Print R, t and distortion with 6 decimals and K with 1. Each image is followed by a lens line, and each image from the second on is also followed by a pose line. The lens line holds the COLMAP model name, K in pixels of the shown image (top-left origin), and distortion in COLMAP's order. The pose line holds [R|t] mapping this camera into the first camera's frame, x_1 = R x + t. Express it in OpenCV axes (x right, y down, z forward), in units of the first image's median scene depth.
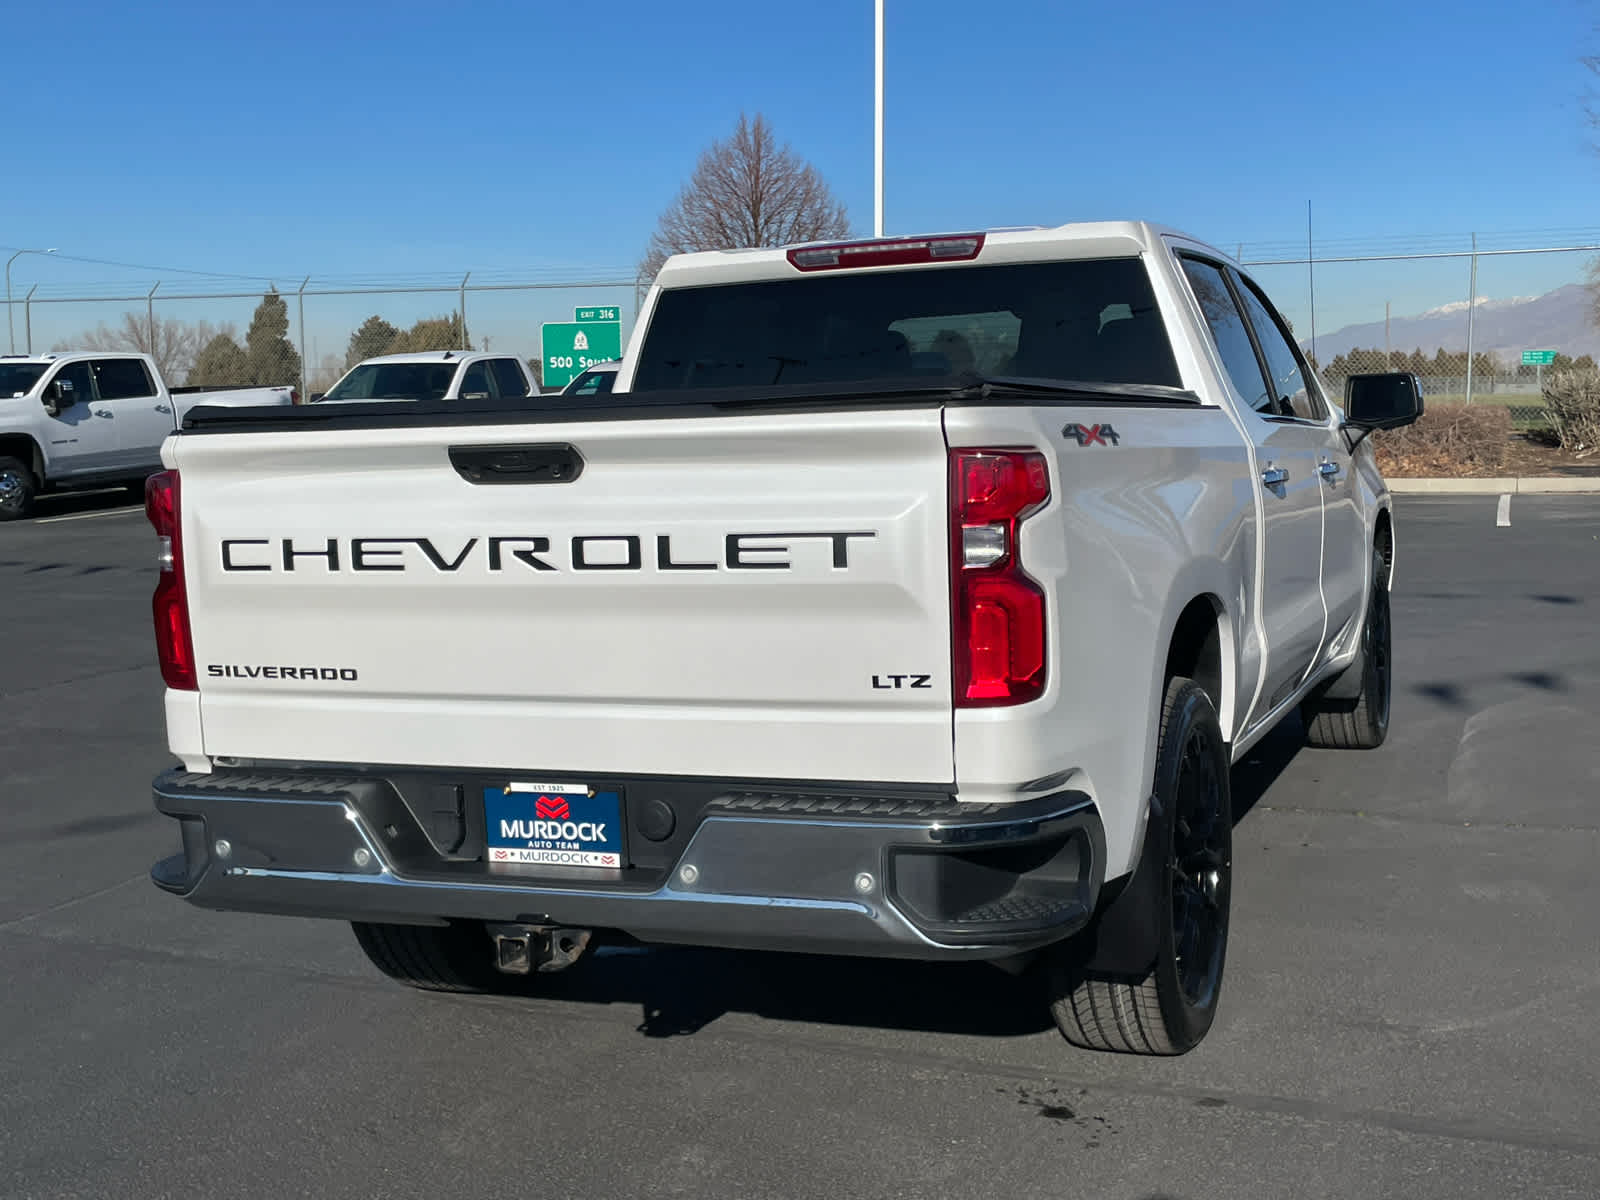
lens RADIAL K [[1888.5, 0, 825.3], [0, 1888.5, 620.9], [0, 0, 1]] dist [0.078691, 0.000000]
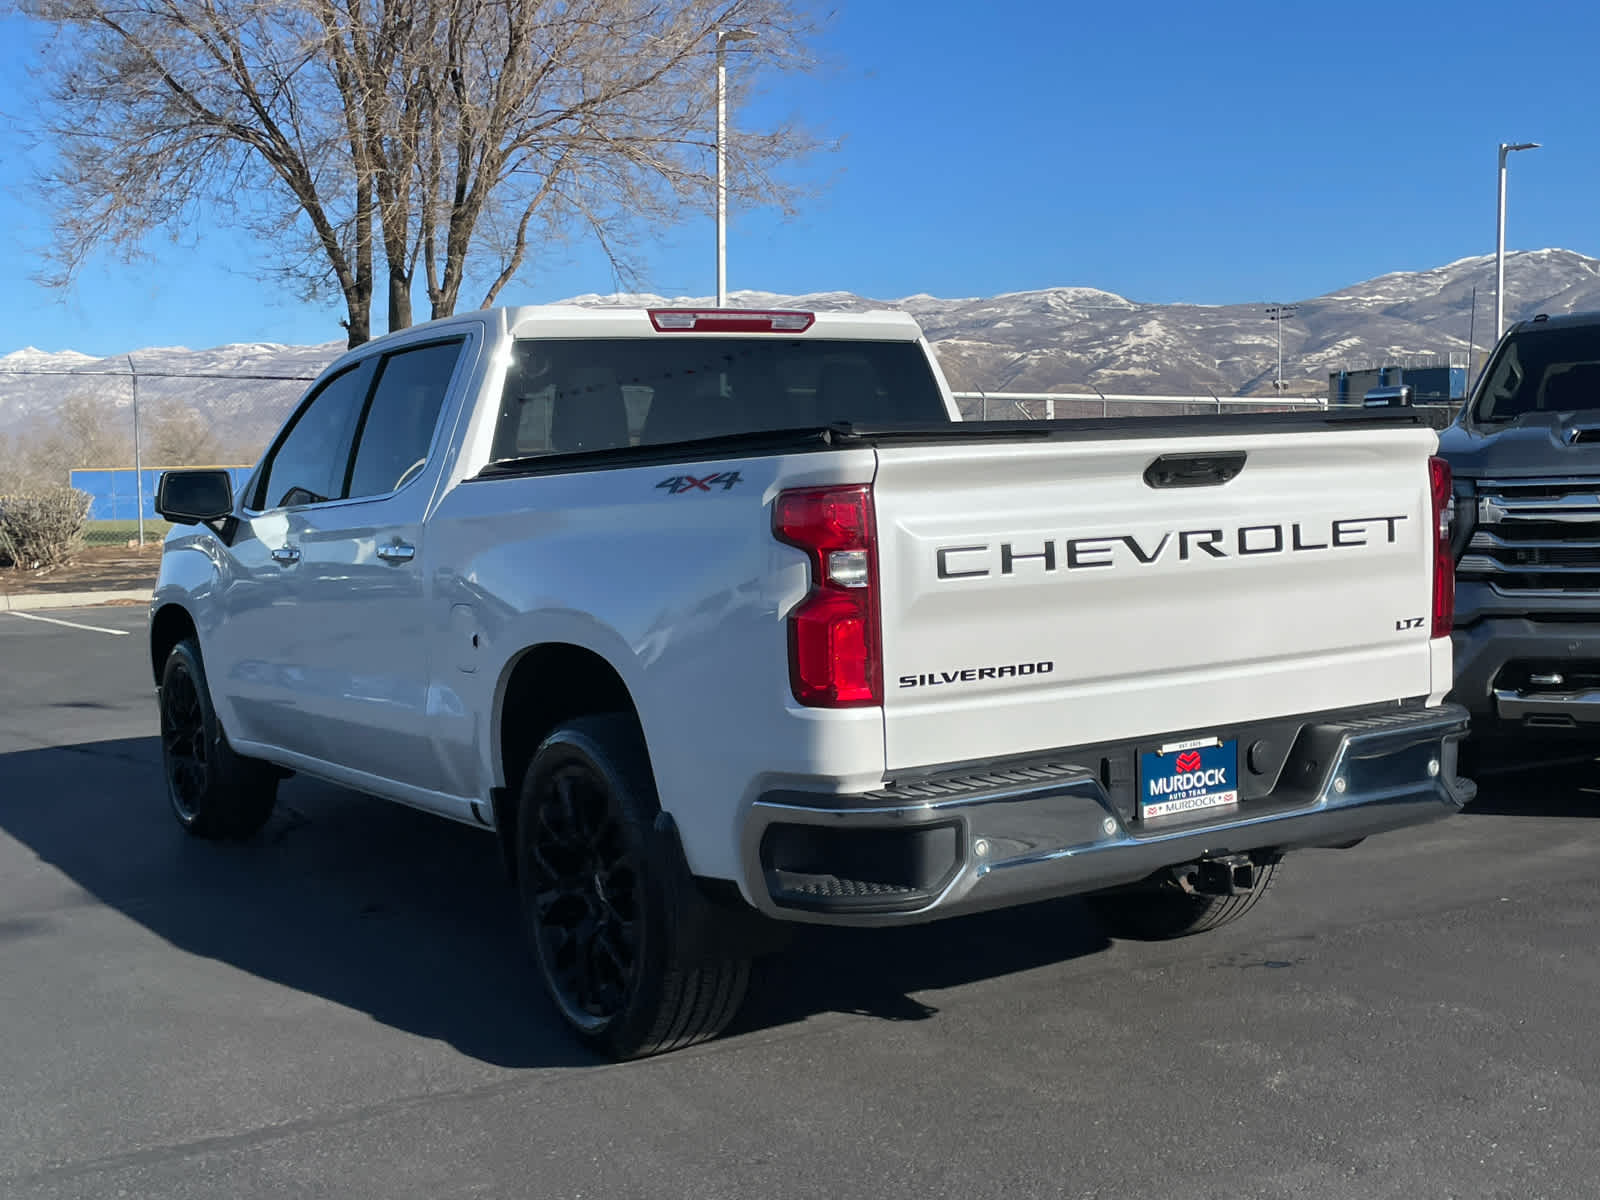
lens RADIAL K [[1888.5, 0, 816.2], [0, 1888.5, 592.8], [0, 0, 1]] dist [0.078691, 0.000000]
pose [[0.590447, -0.038173, 0.806173, -1.216221], [0.108110, 0.993620, -0.032132, 0.006681], [-0.799803, 0.106127, 0.590806, 0.469649]]
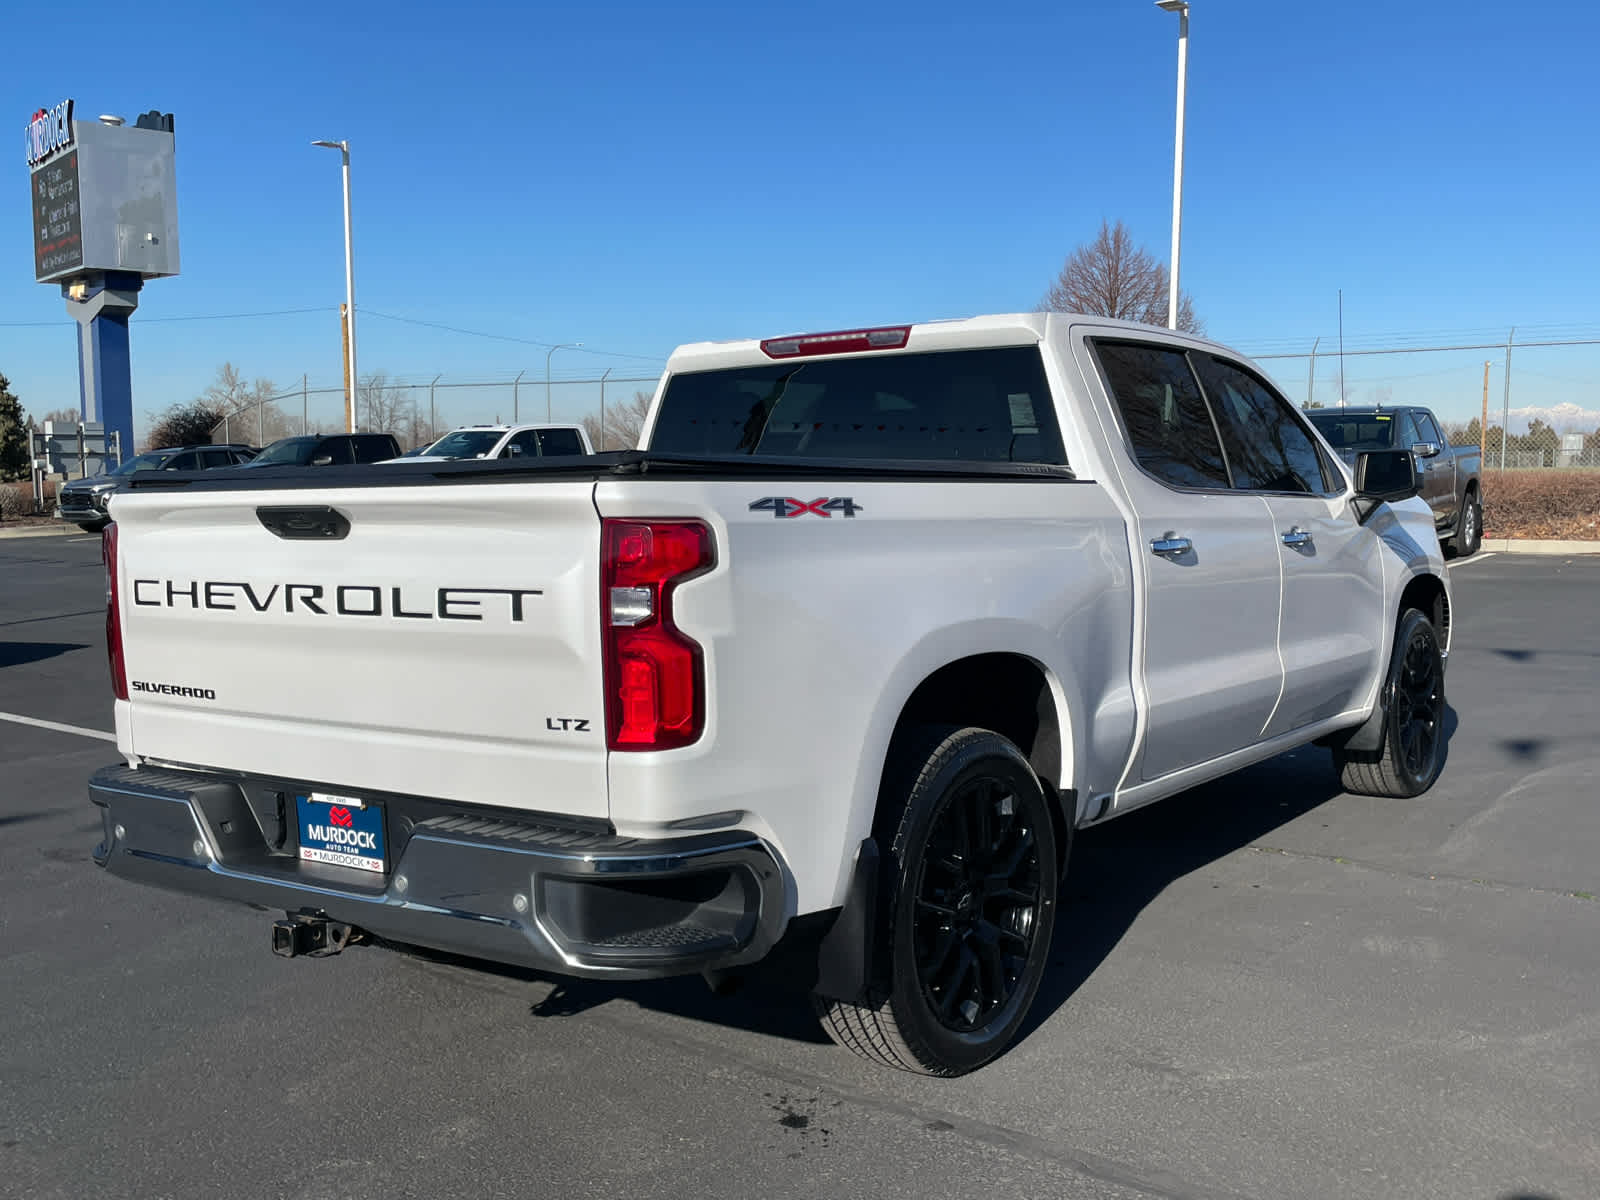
lens RADIAL K [[1576.0, 0, 829.9], [0, 1576.0, 602.9], [0, 0, 1]] dist [0.048213, 0.000000]
pose [[0.973176, 0.031921, -0.227836, 0.363988], [-0.037984, 0.999030, -0.022272, -0.022587], [0.226904, 0.030328, 0.973445, 0.110549]]
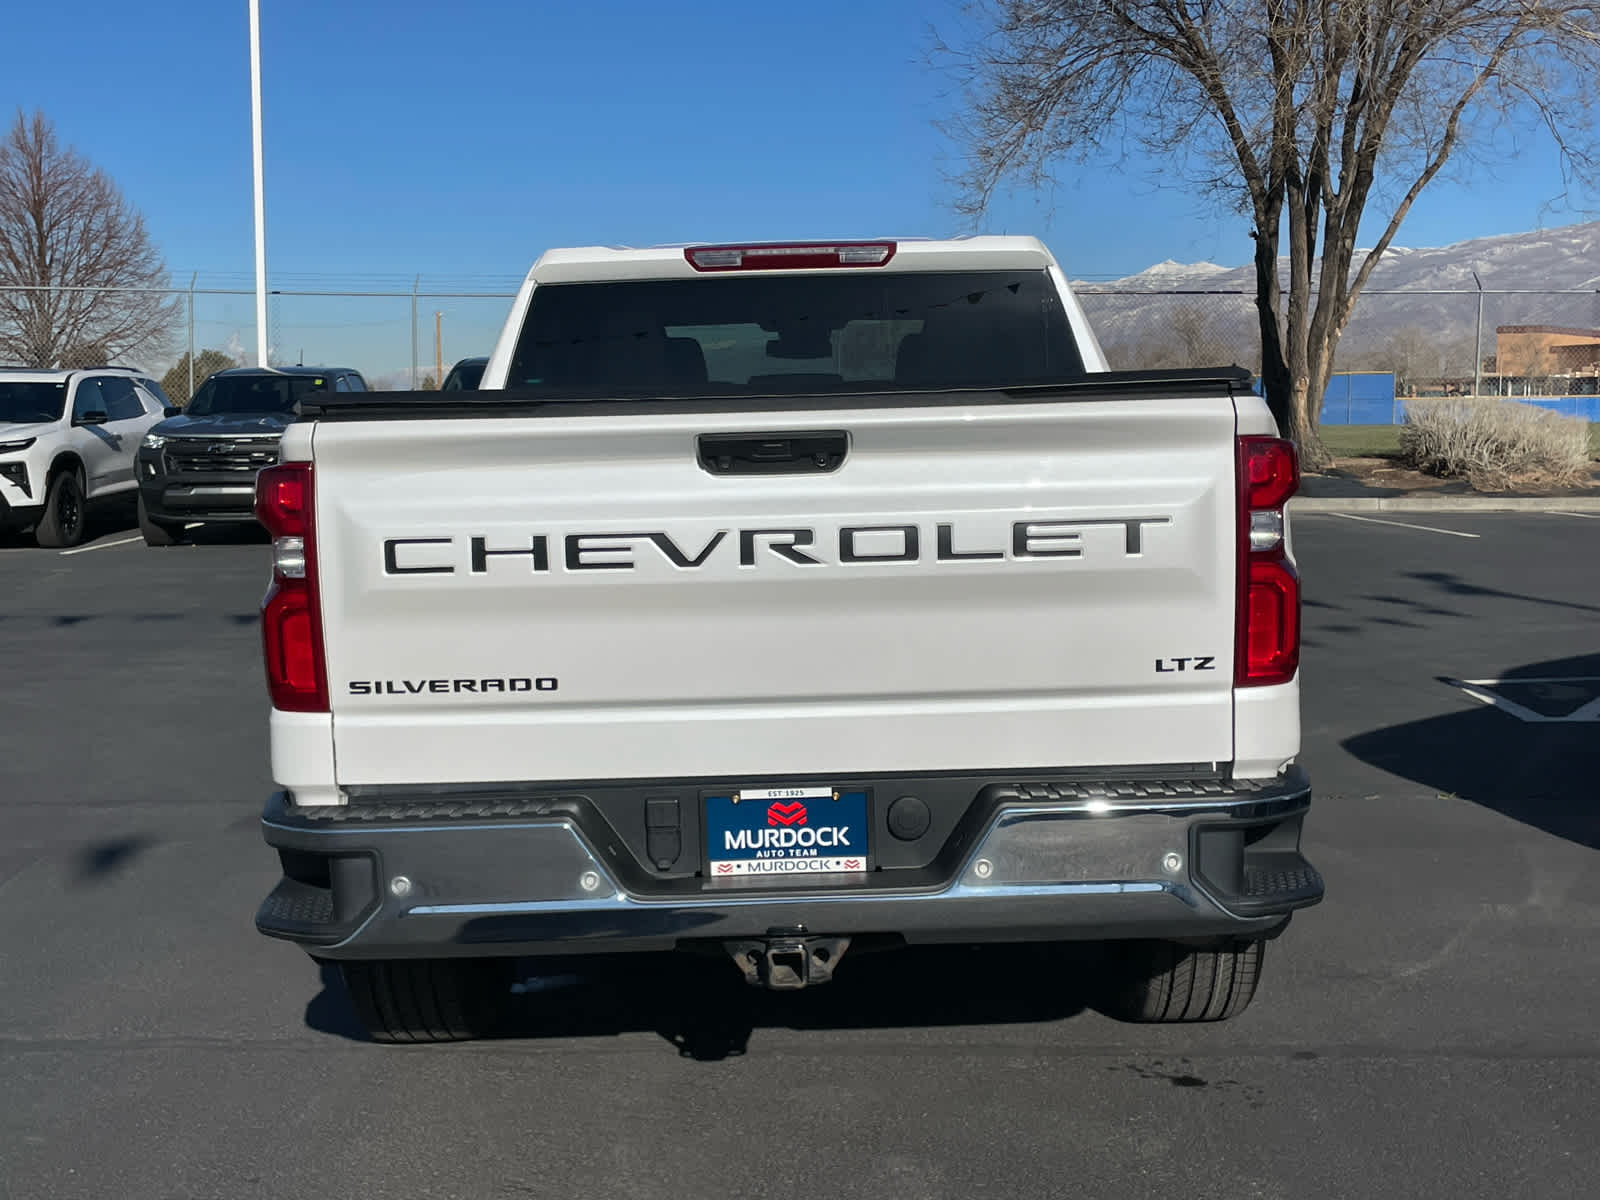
lens RADIAL K [[1888.5, 0, 818.6], [0, 1888.5, 608.2], [0, 0, 1]] dist [0.078691, 0.000000]
pose [[0.931098, -0.024247, 0.363962, -0.467547], [0.032372, 0.999344, -0.016239, 0.010973], [-0.363330, 0.026902, 0.931272, 0.103832]]
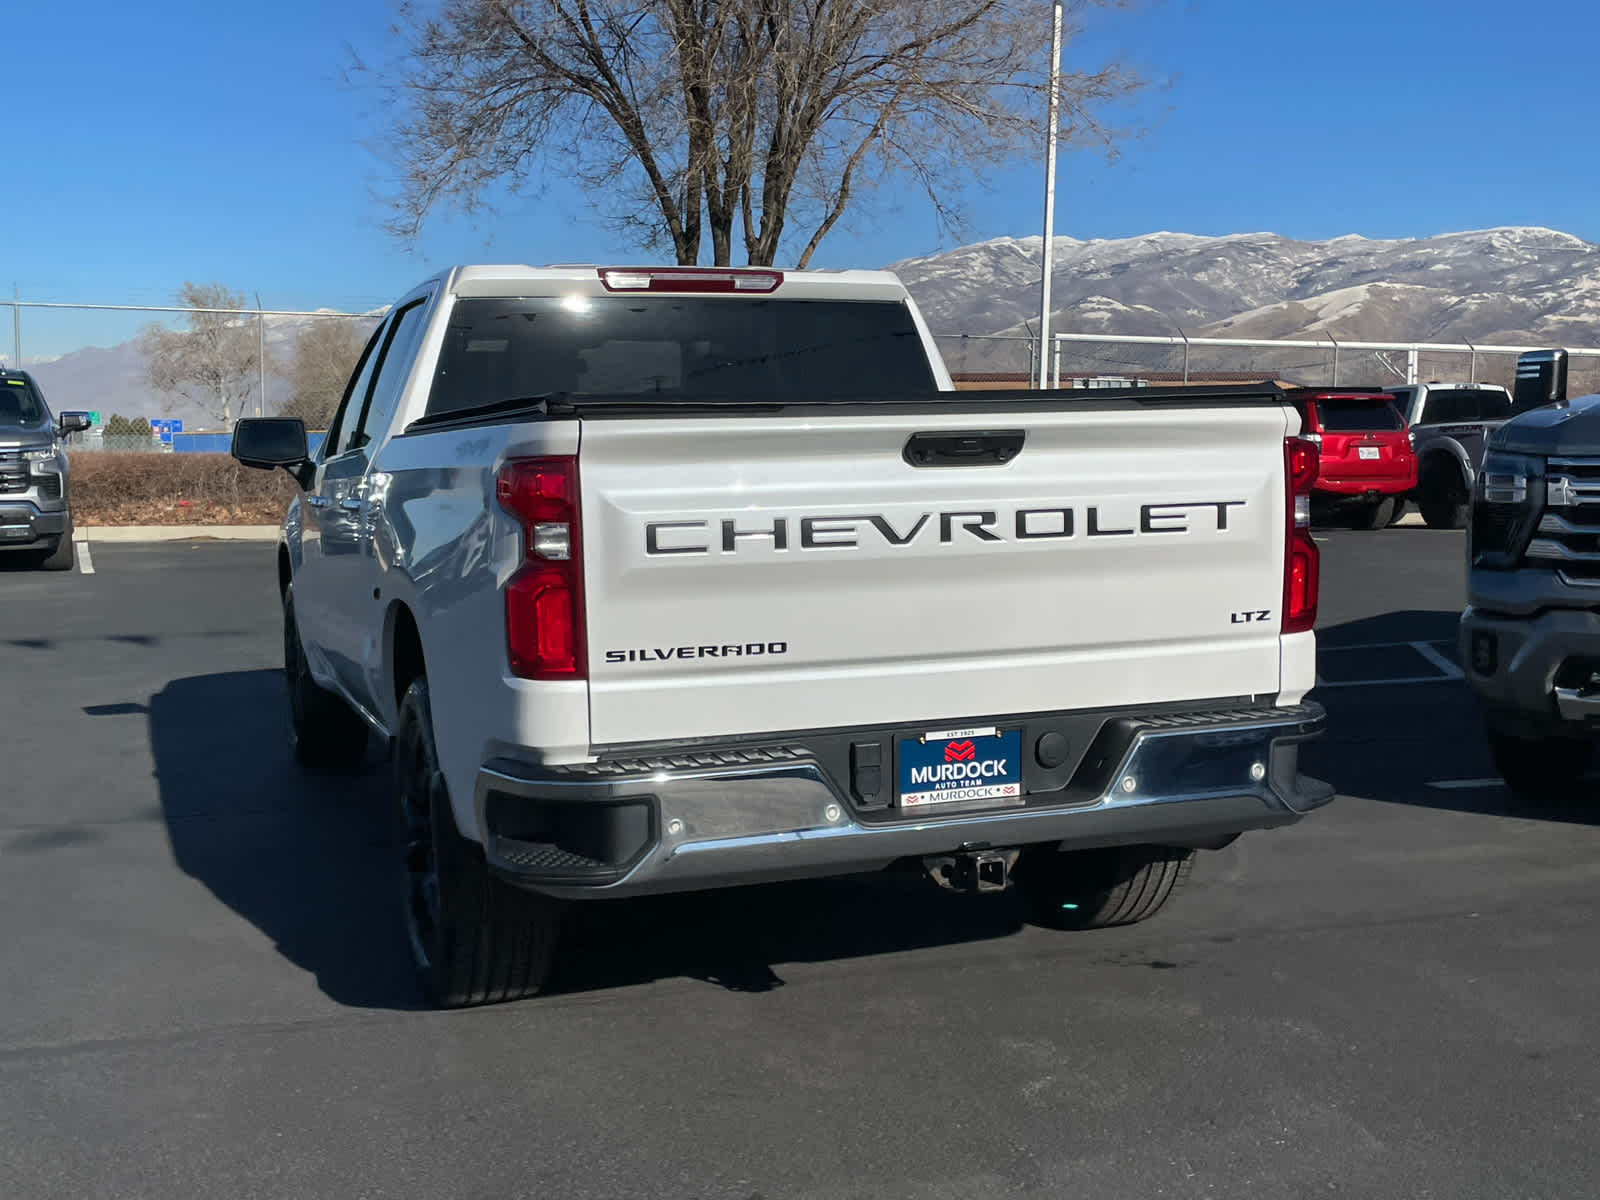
lens RADIAL K [[1888.5, 0, 814.9], [0, 1888.5, 616.4], [0, 0, 1]] dist [0.078691, 0.000000]
pose [[0.748026, -0.042457, 0.662310, -0.948881], [0.065071, 0.997835, -0.009527, 0.022580], [-0.660472, 0.050224, 0.749169, 0.197703]]
